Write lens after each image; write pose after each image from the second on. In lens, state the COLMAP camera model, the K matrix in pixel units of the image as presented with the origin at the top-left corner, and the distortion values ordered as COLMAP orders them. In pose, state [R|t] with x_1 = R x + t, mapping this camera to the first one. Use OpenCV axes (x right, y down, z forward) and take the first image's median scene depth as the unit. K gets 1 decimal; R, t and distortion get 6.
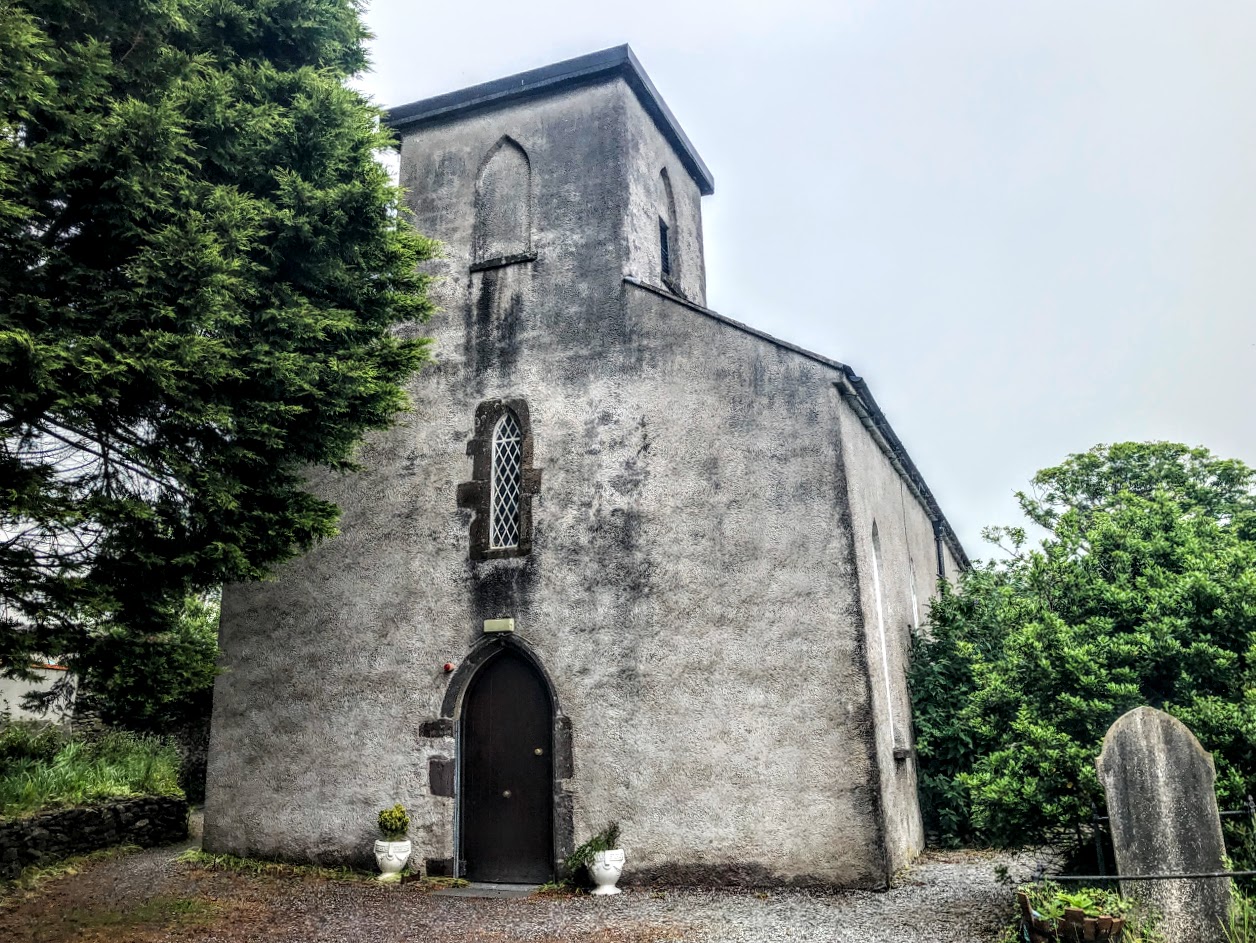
lens RADIAL K [[996.3, 0, 628.0], [0, 996.3, 471.5], [0, 0, 1]] dist [0.091258, -0.000591]
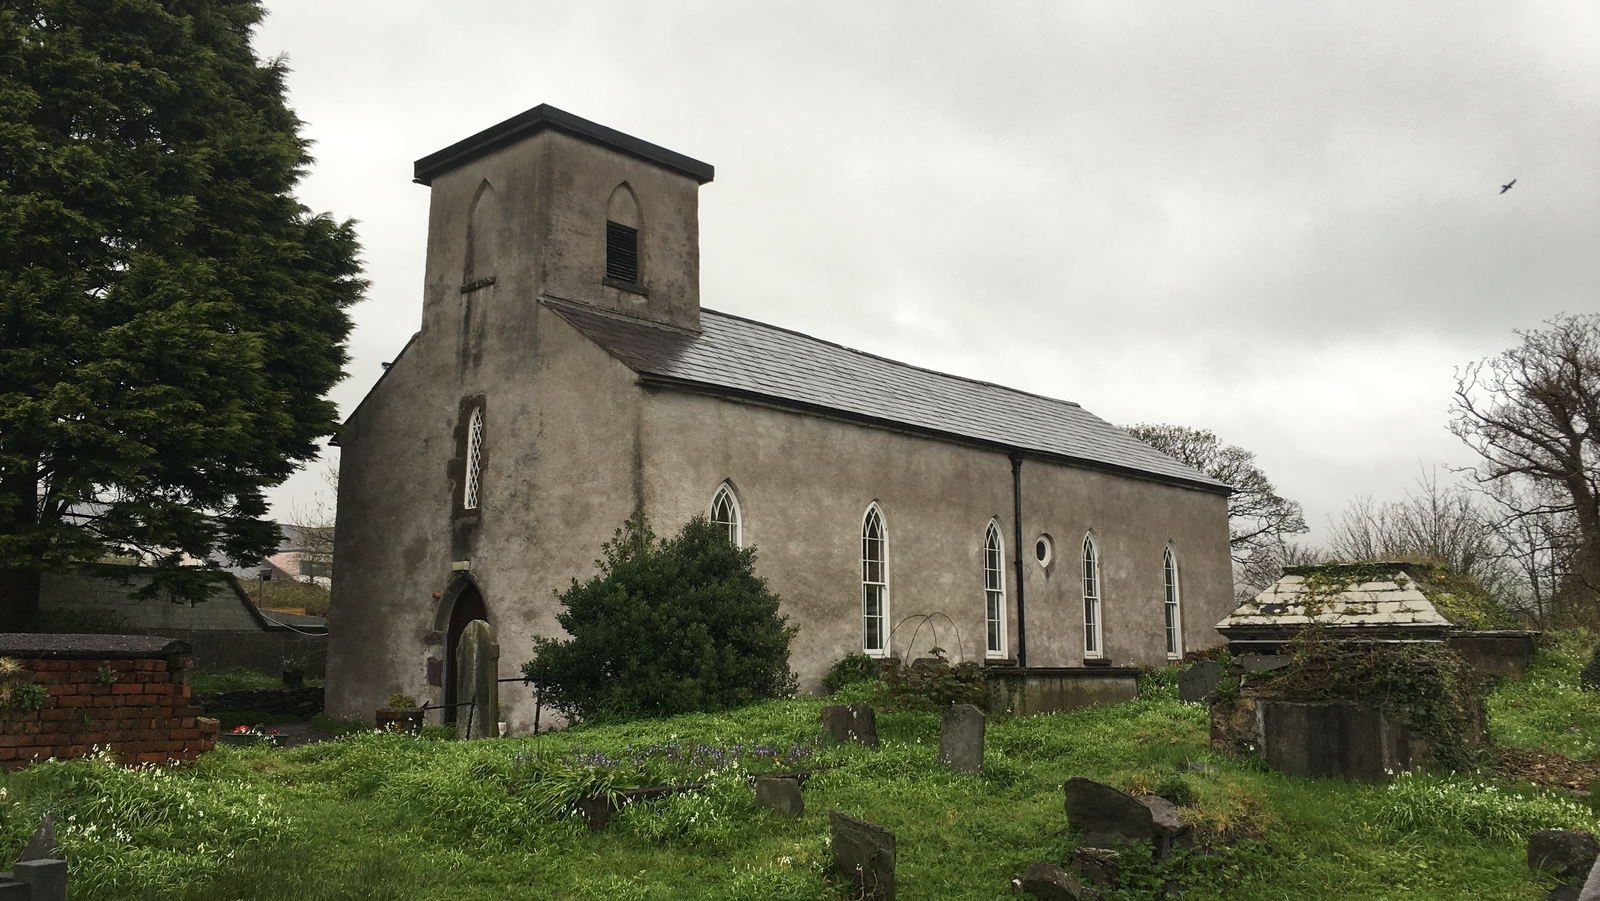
lens RADIAL K [[1271.9, 0, 800.0], [0, 1271.9, 450.5], [0, 0, 1]] dist [-0.004037, -0.001464]
pose [[0.937796, -0.034425, -0.345475, 0.858243], [0.063660, 0.995252, 0.073632, -0.095276], [0.341300, -0.091045, 0.935535, -0.424571]]
